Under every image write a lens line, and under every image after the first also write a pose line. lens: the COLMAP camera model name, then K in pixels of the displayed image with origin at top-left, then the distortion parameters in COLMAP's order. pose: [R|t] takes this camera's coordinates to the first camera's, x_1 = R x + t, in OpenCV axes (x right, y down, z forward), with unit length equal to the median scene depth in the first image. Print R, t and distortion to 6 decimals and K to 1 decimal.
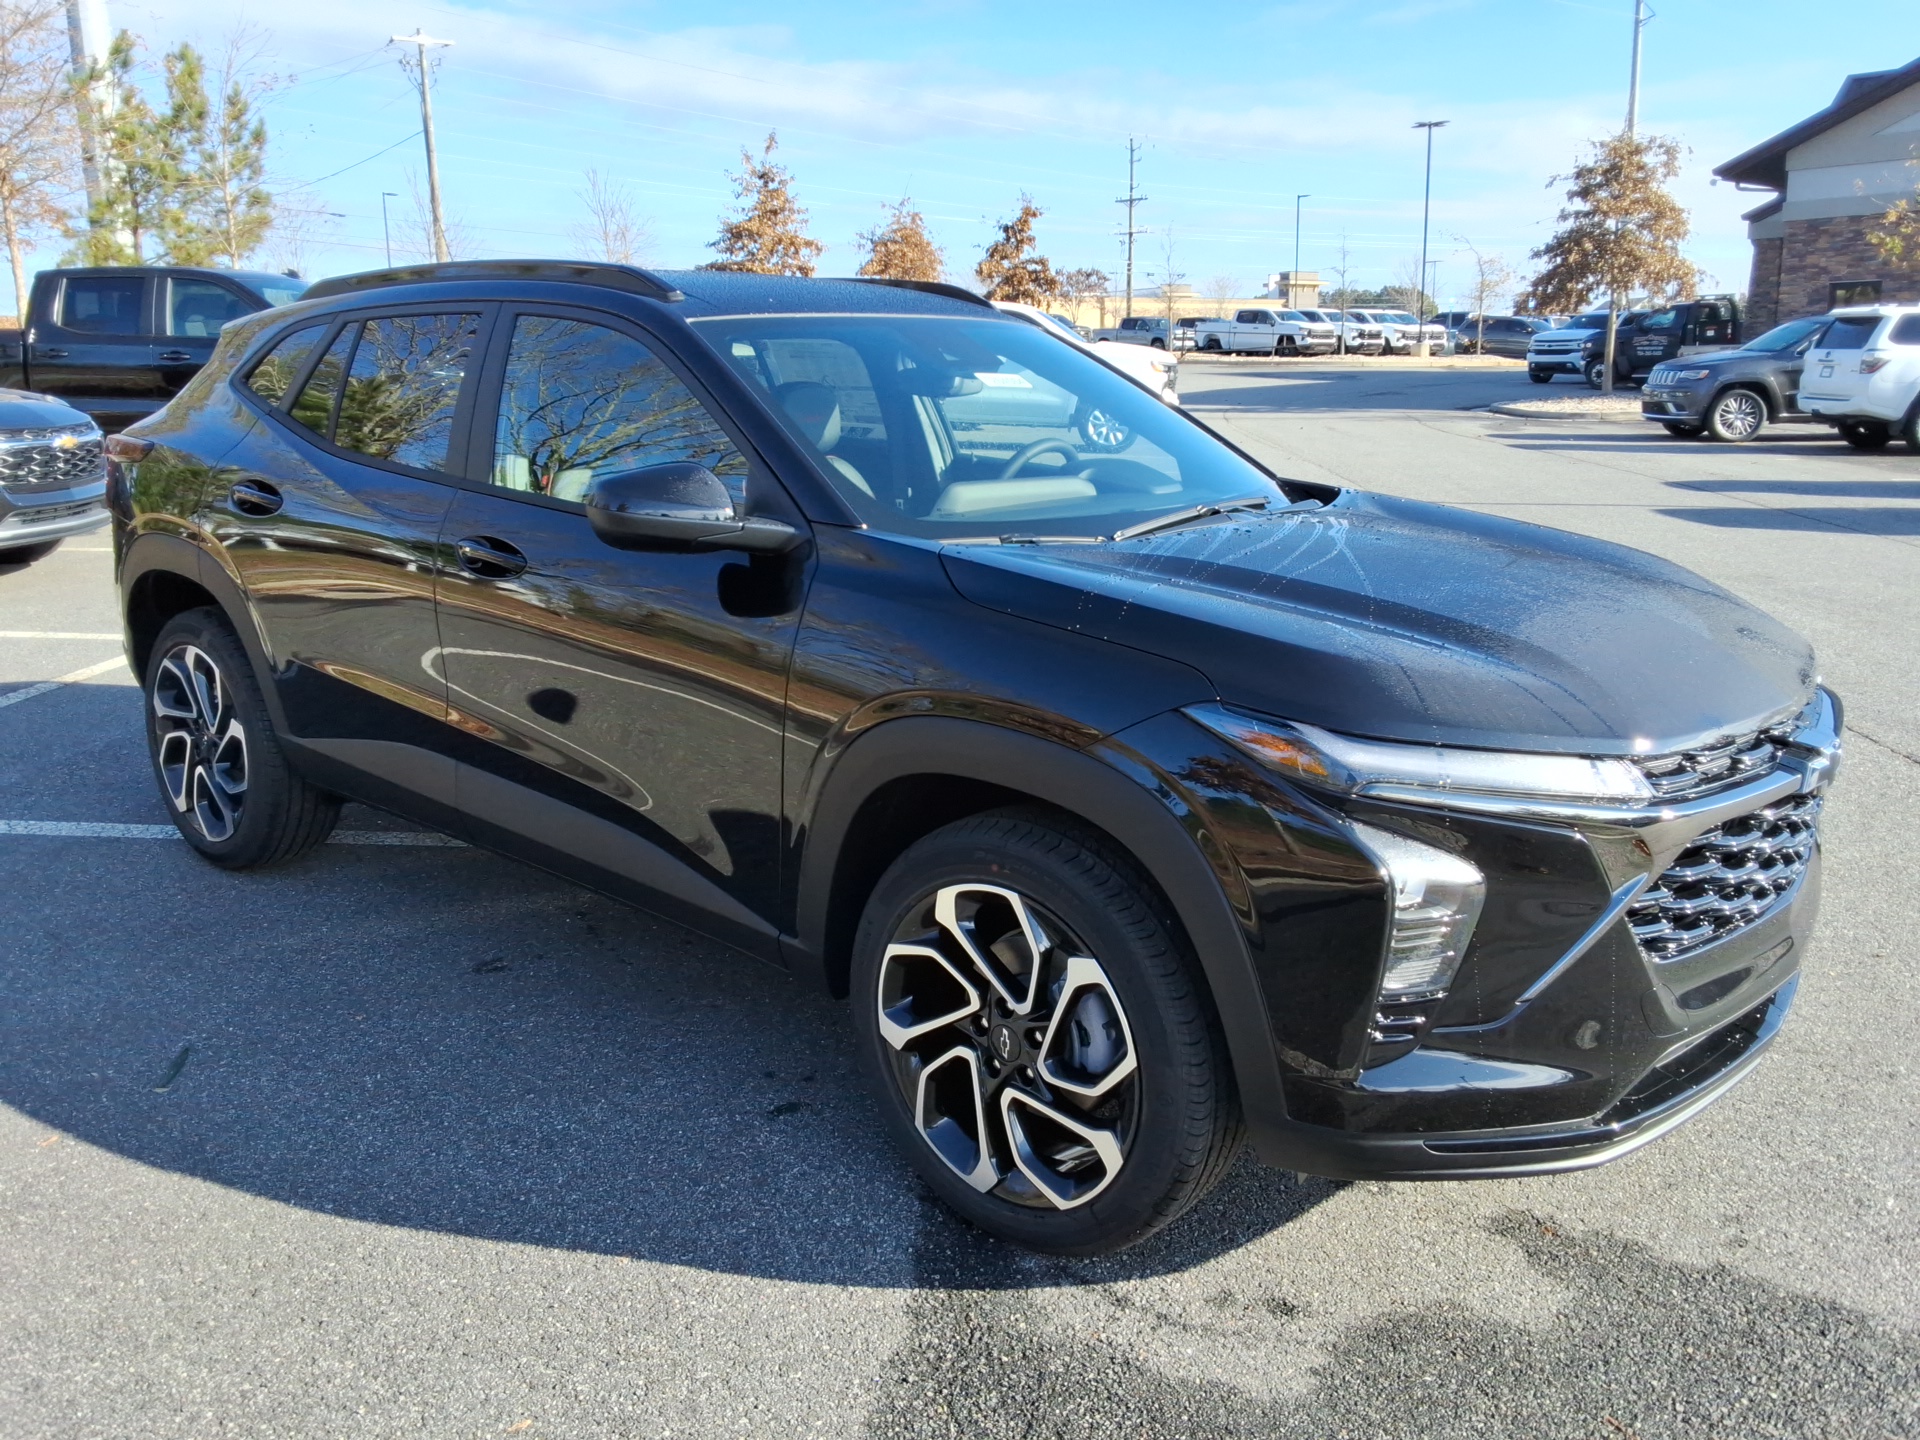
lens RADIAL K [[1538.1, 0, 973.3], [0, 1538.1, 718.2], [0, 0, 1]] dist [0.091607, -0.127422]
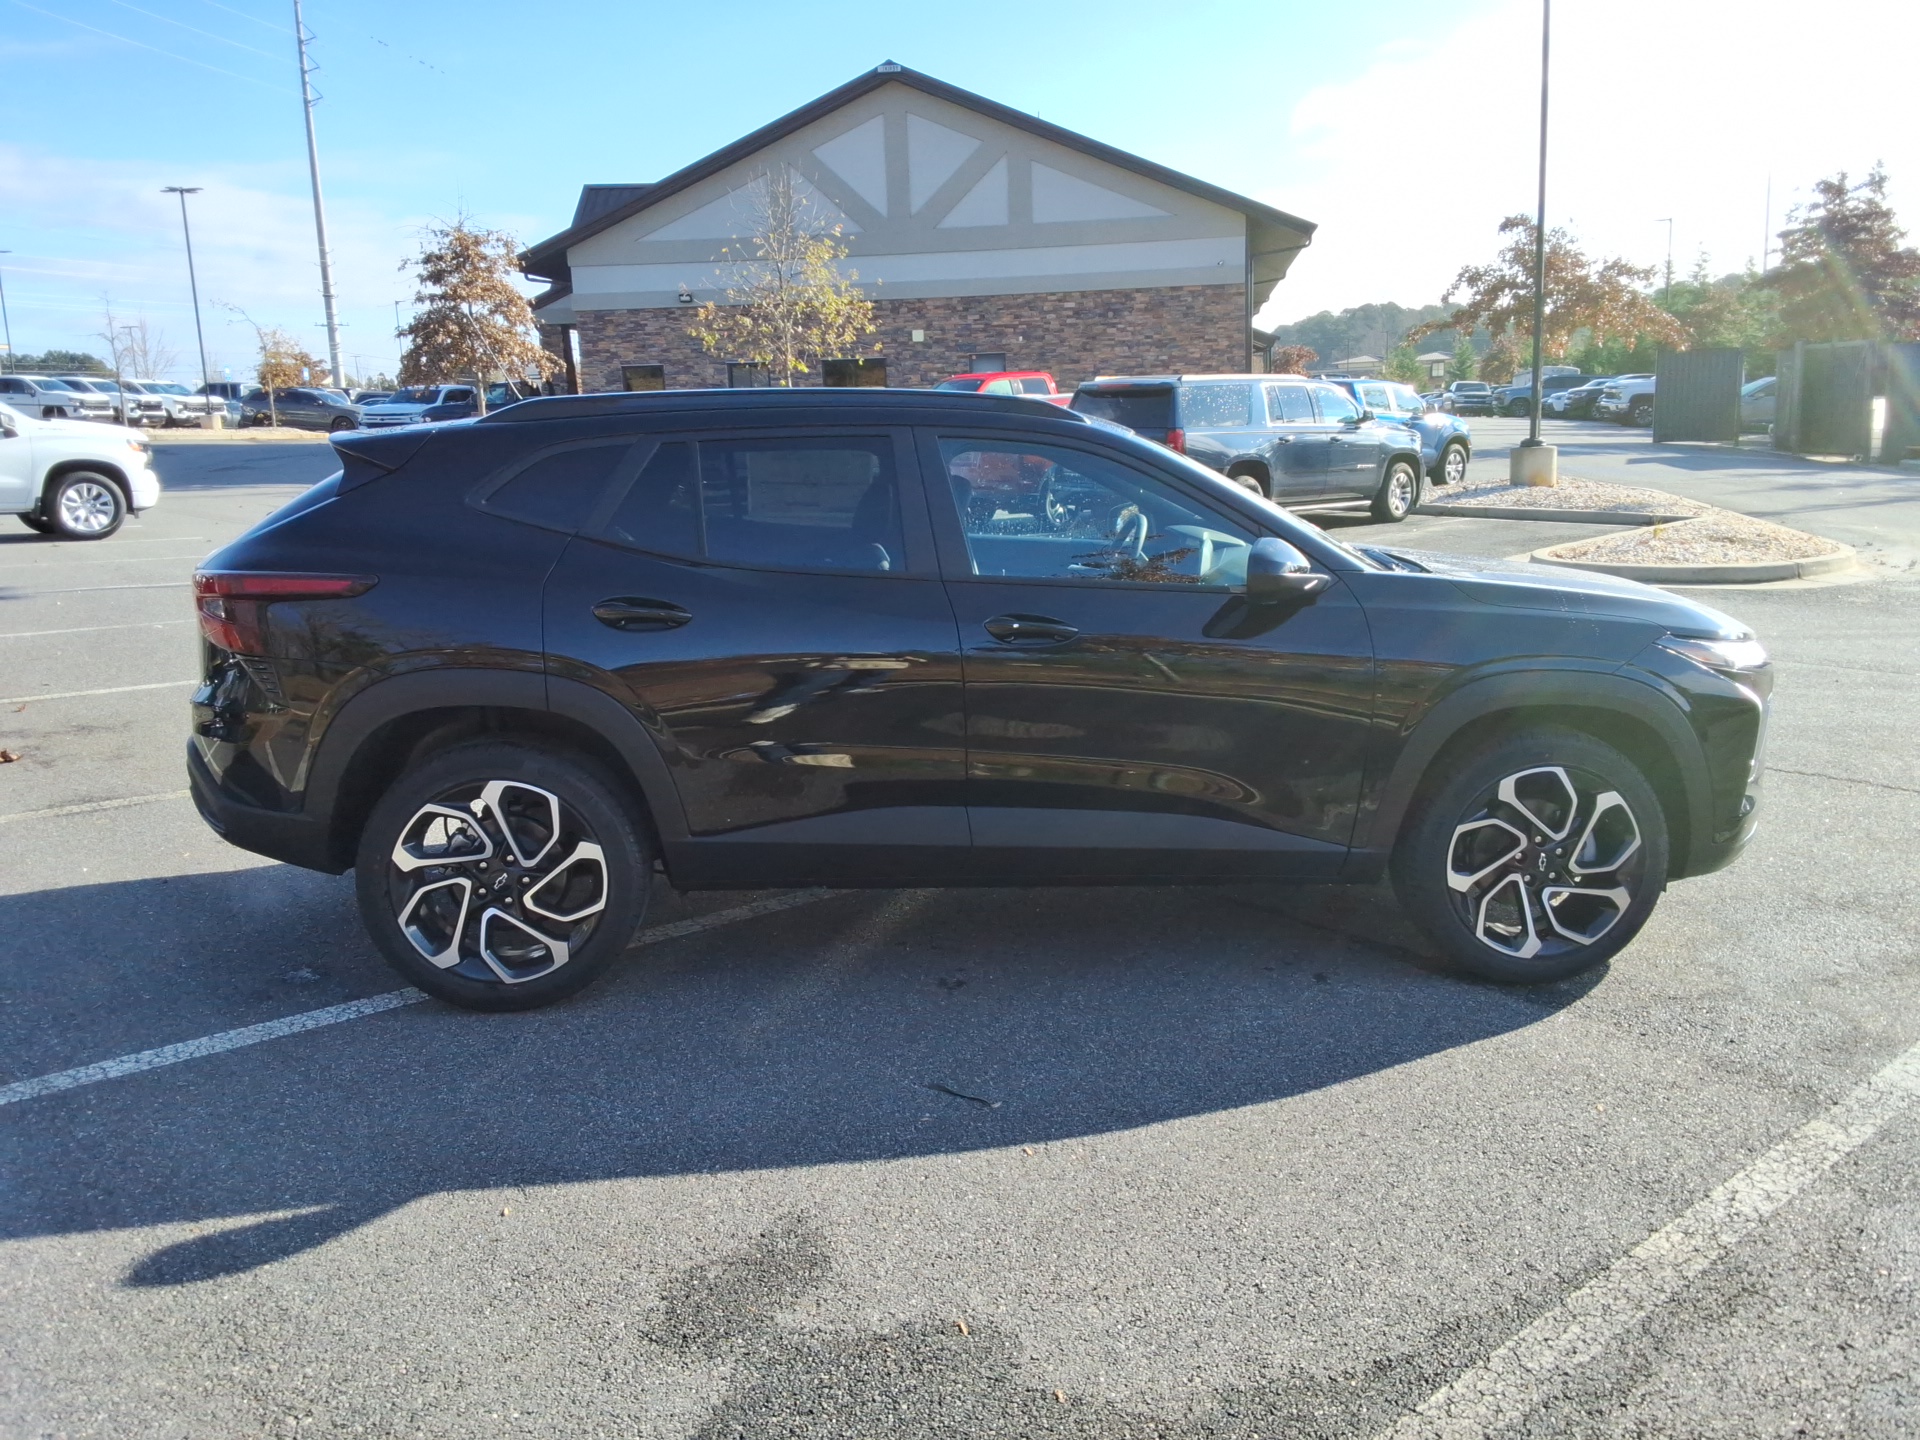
lens RADIAL K [[1545.9, 0, 965.4], [0, 1545.9, 727.8], [0, 0, 1]] dist [0.114267, -0.191118]
pose [[0.705269, -0.146939, 0.693545, -0.137517], [0.172771, 0.984413, 0.032872, -0.008556], [-0.687565, 0.096641, 0.719663, 0.016297]]
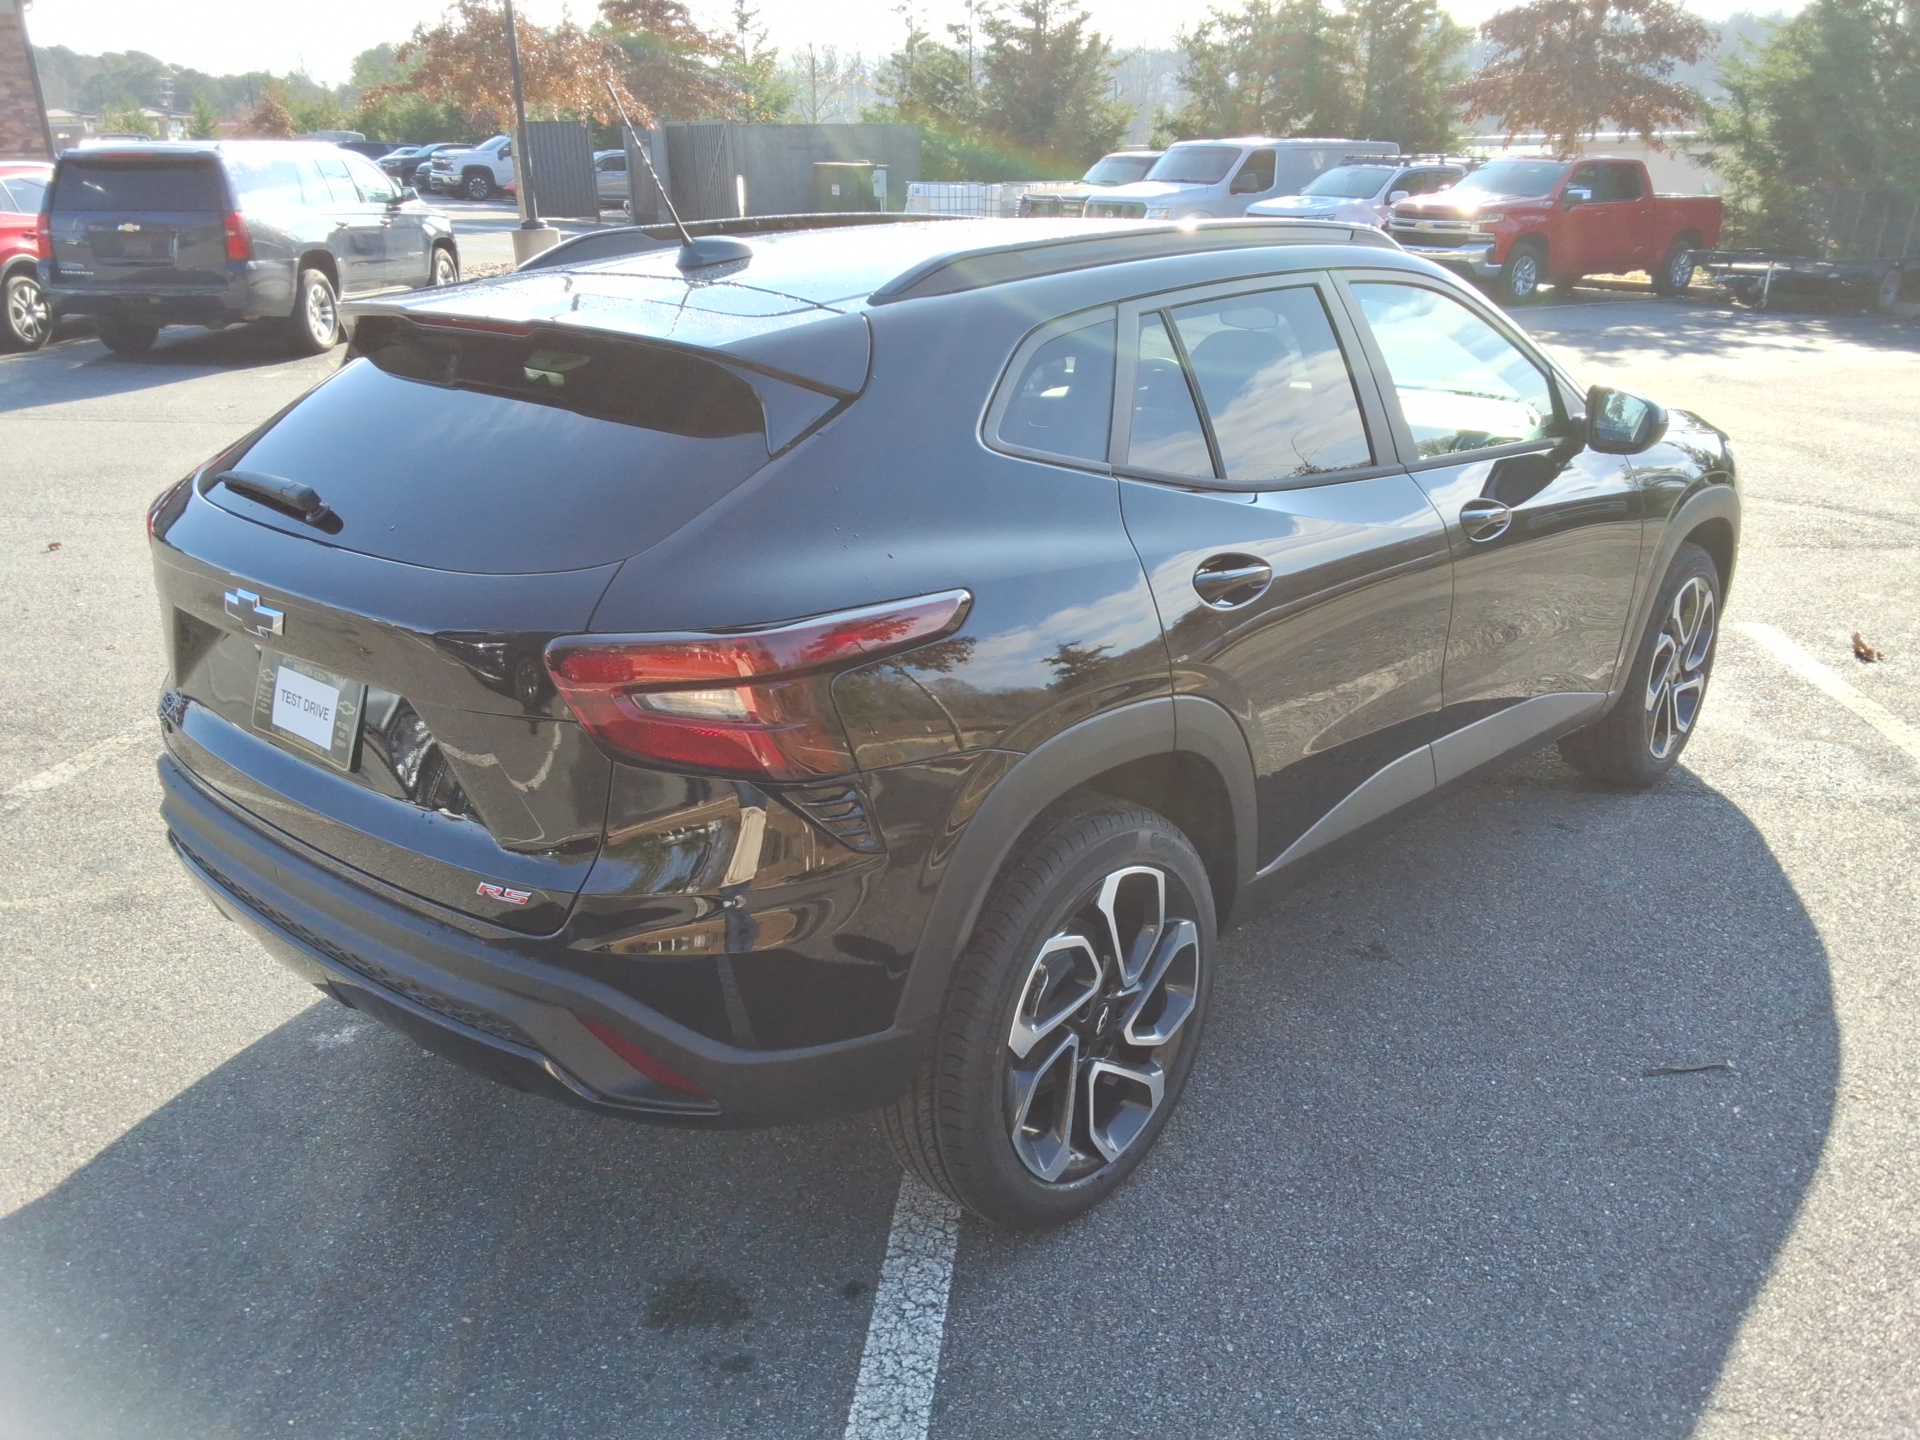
lens RADIAL K [[1549.2, 0, 991.6], [0, 1549.2, 716.8], [0, 0, 1]] dist [0.105604, -0.152007]
pose [[0.015193, -0.328348, 0.944435, -0.151446], [0.232634, 0.919784, 0.316035, -0.043617], [-0.972446, 0.214906, 0.090359, 0.140706]]
